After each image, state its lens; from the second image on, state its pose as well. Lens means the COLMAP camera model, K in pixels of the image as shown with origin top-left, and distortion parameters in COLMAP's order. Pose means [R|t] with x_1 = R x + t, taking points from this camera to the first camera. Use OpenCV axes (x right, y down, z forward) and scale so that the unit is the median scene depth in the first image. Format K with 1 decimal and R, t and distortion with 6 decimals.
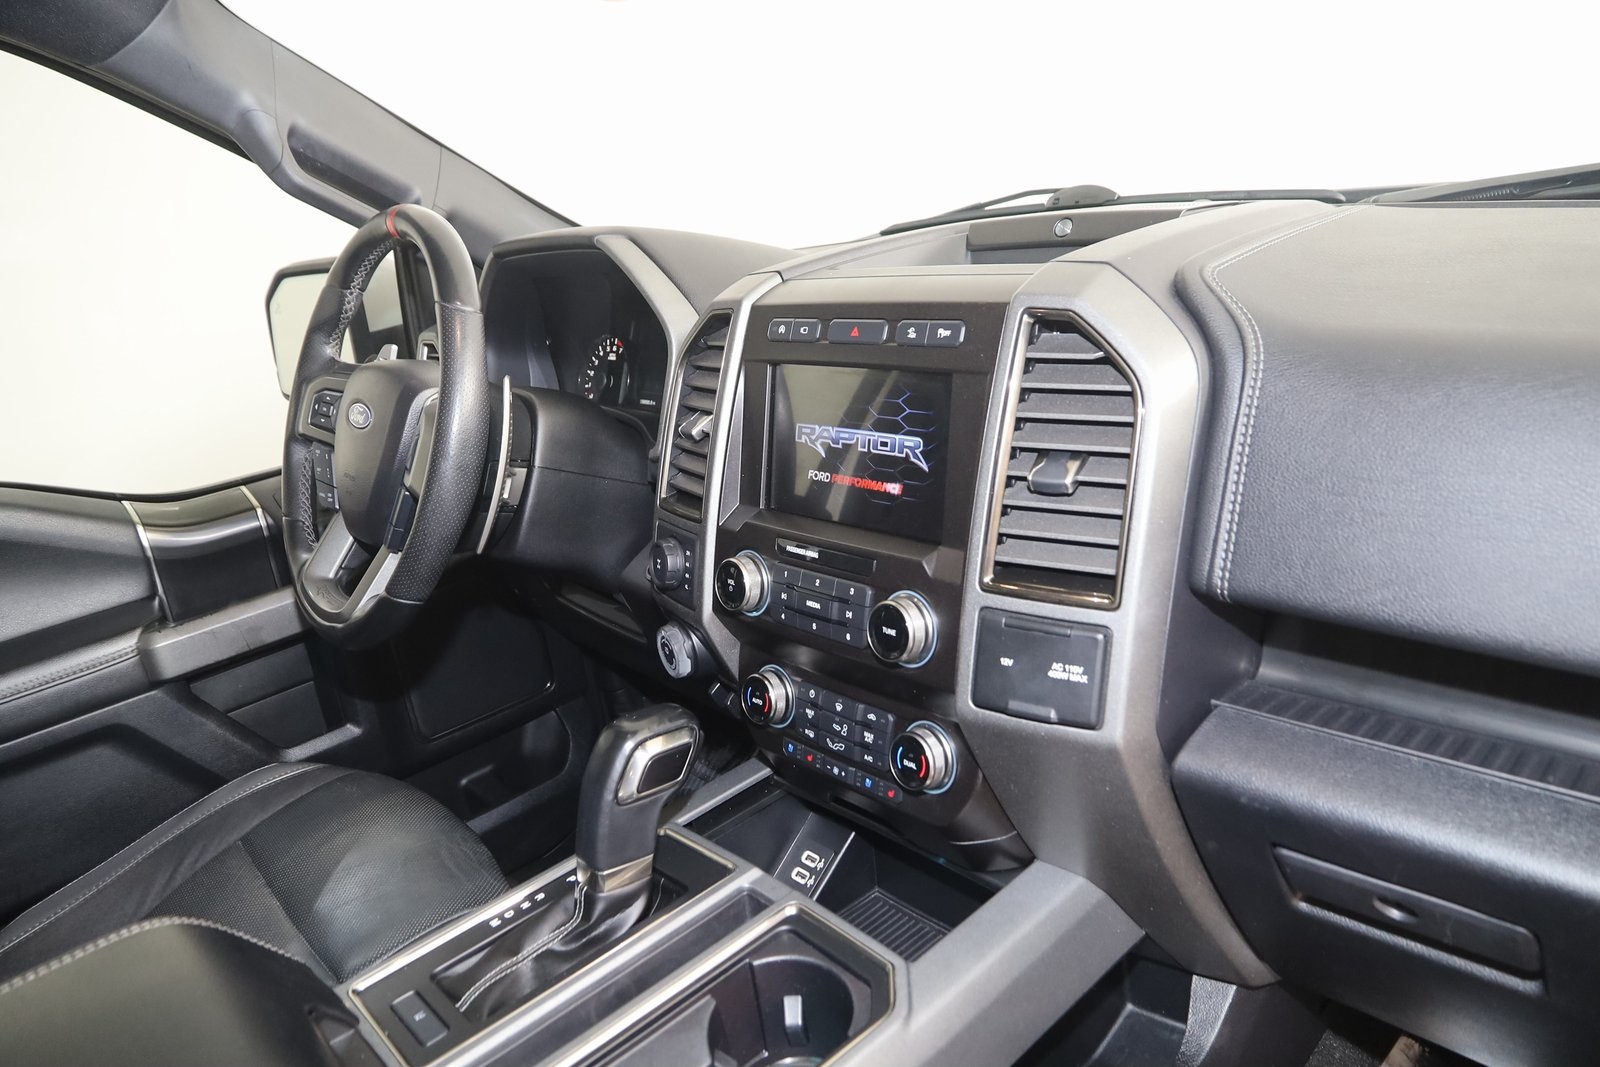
lens RADIAL K [[1115.5, 0, 800.0], [0, 1115.5, 533.5], [0, 0, 1]] dist [-0.138320, 0.120211]
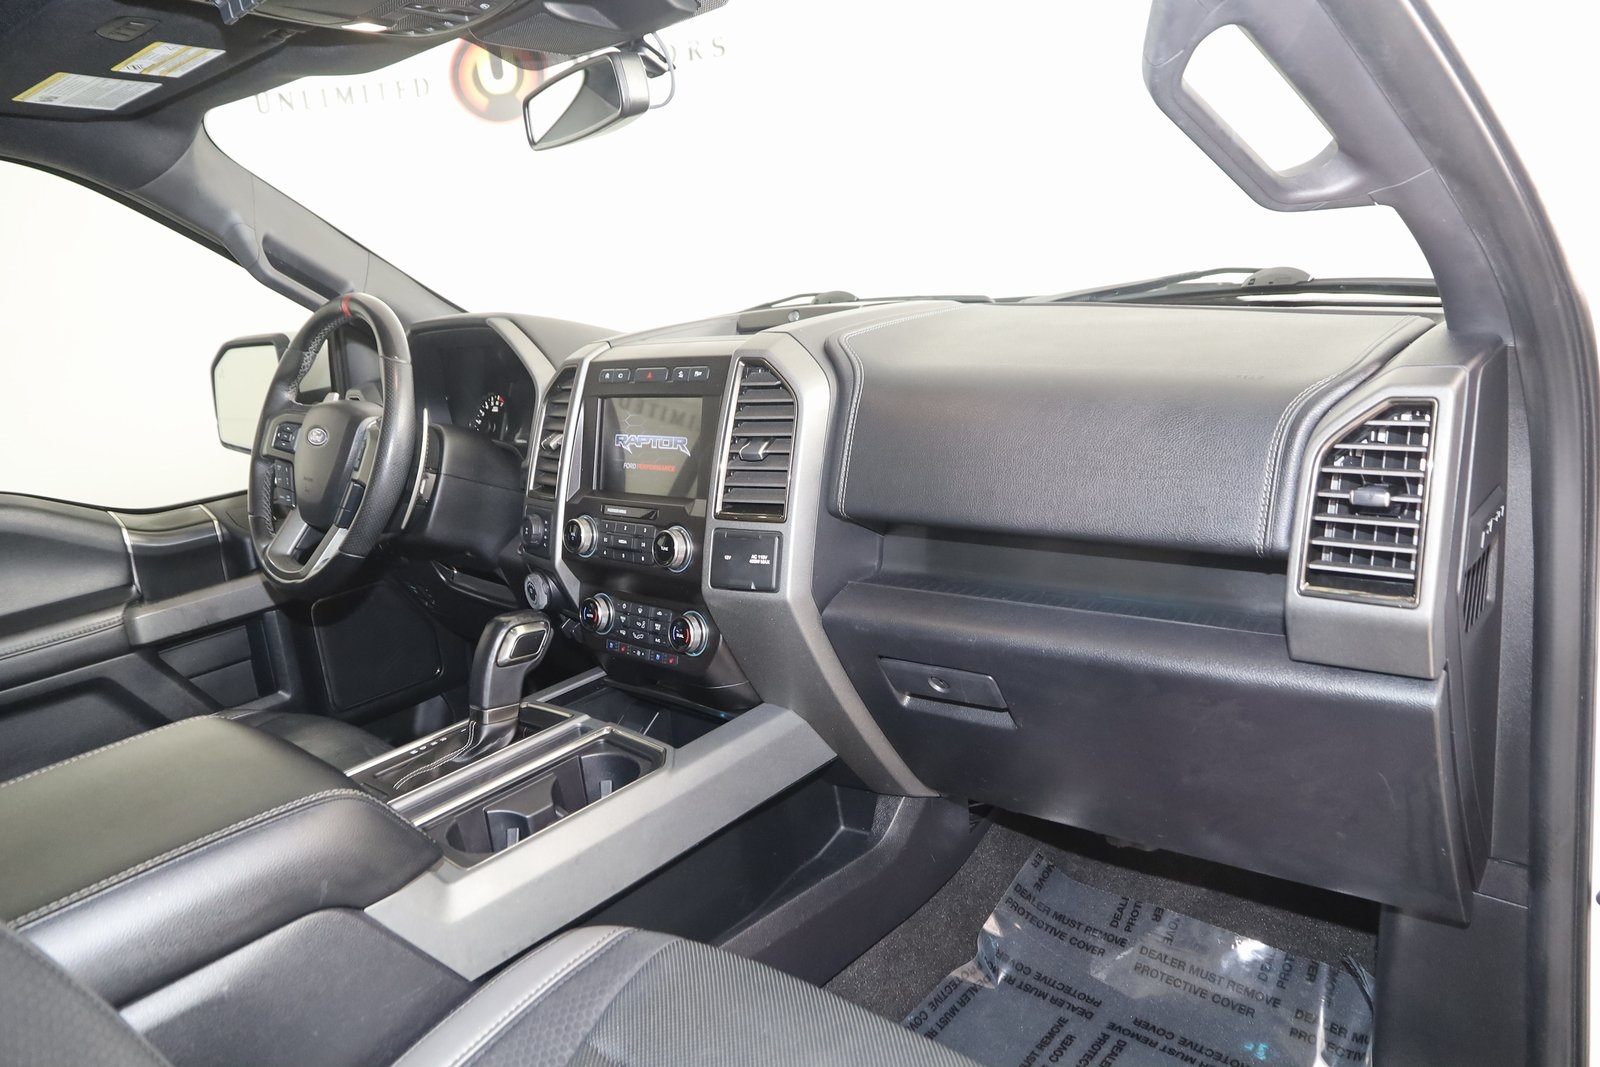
lens RADIAL K [[1115.5, 0, 800.0], [0, 1115.5, 533.5], [0, 0, 1]] dist [-0.138320, 0.120211]
pose [[0.993701, 0.005161, 0.111945, 0.073848], [0.005088, 0.995831, -0.091074, 0.169794], [-0.111948, 0.091070, 0.989532, -0.528956]]
